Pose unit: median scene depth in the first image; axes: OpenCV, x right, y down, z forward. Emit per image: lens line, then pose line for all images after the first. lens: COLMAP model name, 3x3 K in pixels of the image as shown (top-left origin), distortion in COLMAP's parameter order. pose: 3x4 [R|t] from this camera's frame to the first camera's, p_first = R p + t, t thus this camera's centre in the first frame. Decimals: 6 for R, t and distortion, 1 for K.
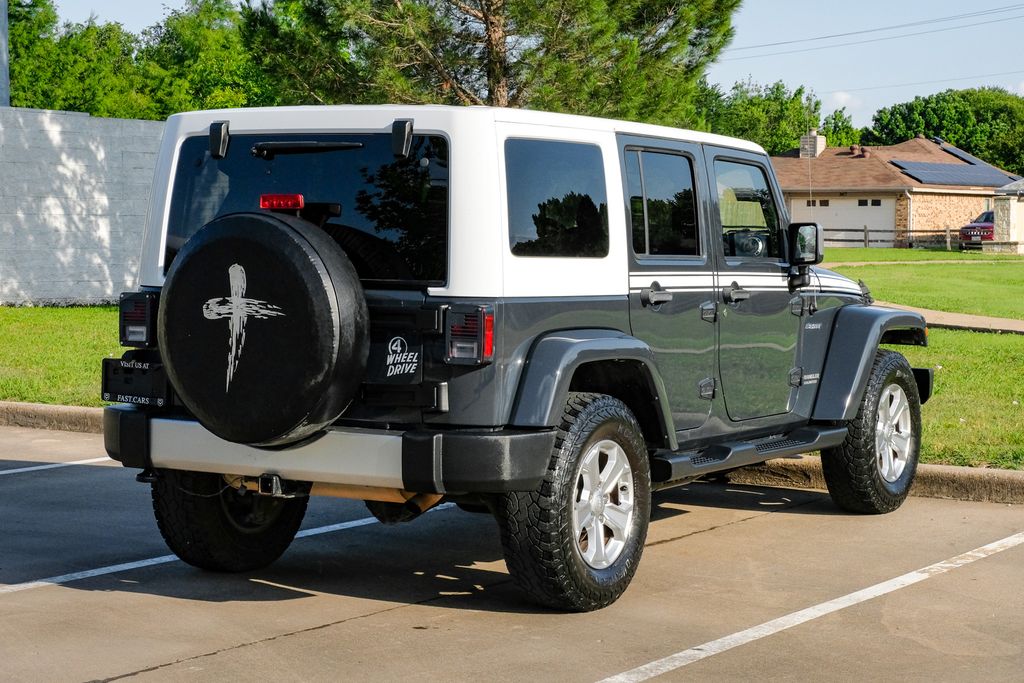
lens RADIAL K [[2395.4, 0, 512.0], [0, 2395.4, 341.5], [0, 0, 1]] dist [0.021866, 0.211637]
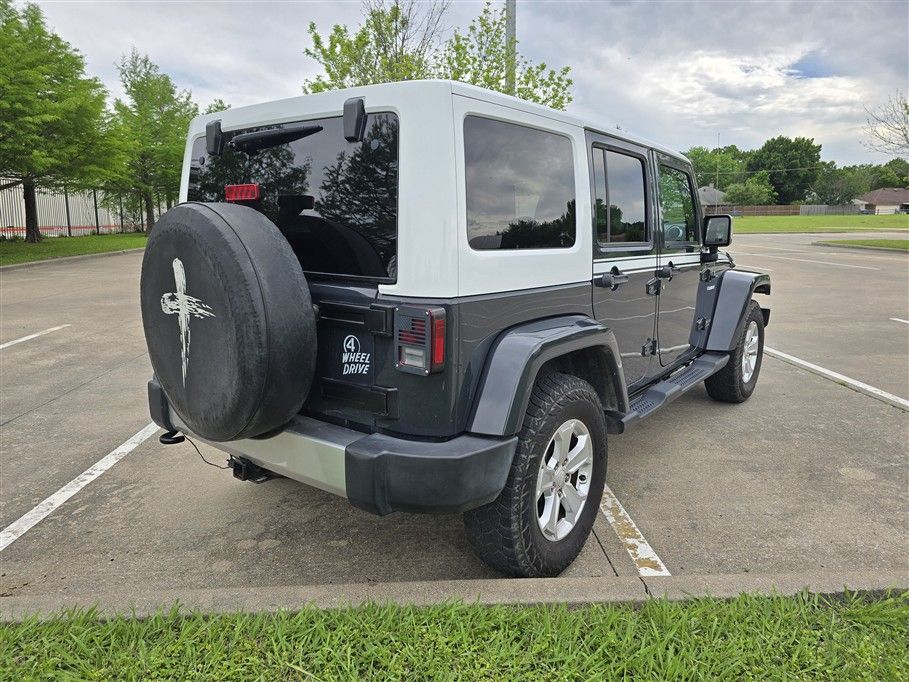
lens RADIAL K [[641.0, 0, 454.5], [0, 641.0, 341.0], [0, 0, 1]] dist [0.062080, 0.000088]
pose [[0.992276, 0.014935, -0.123144, 0.021507], [0.001208, 0.991515, 0.129988, -0.028695], [0.124041, -0.129133, 0.983839, 0.658498]]
